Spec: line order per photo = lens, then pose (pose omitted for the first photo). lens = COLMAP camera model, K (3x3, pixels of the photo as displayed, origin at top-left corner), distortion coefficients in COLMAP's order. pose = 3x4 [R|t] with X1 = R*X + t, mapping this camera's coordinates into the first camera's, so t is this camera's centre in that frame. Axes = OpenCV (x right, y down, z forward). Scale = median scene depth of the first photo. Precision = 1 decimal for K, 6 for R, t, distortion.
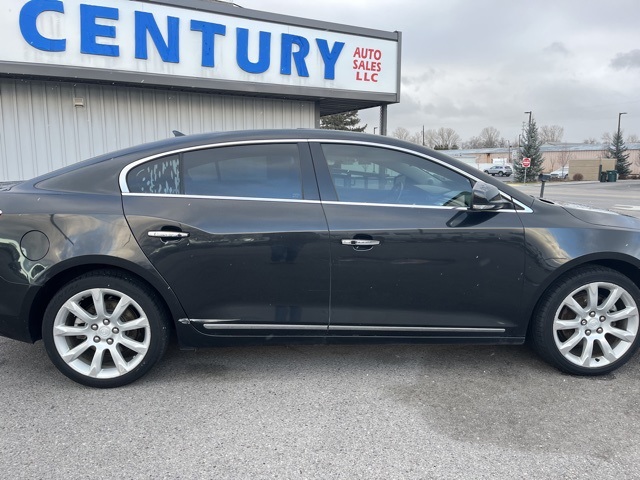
lens RADIAL K [[482.9, 0, 315.3], [0, 482.9, 238.6], [0, 0, 1]] dist [0.069025, -0.091010]
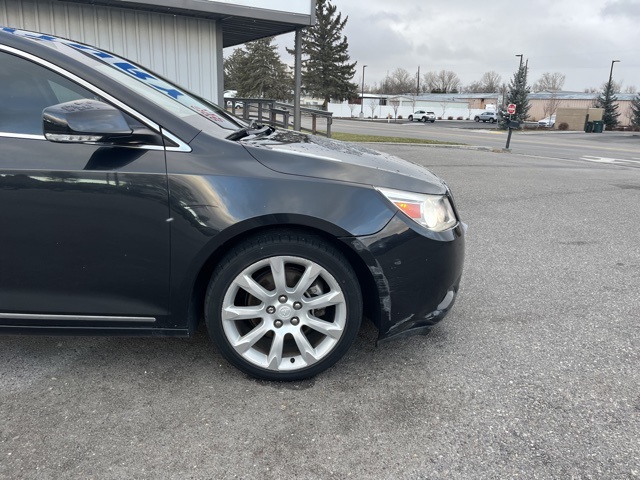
lens RADIAL K [[482.9, 0, 324.8], [0, 482.9, 235.6], [0, 0, 1]] dist [0.069025, -0.091010]
pose [[0.999028, 0.031879, 0.030447, 0.233727], [-0.035090, 0.993144, 0.111510, -0.007324], [-0.026684, -0.112470, 0.993297, 0.118340]]
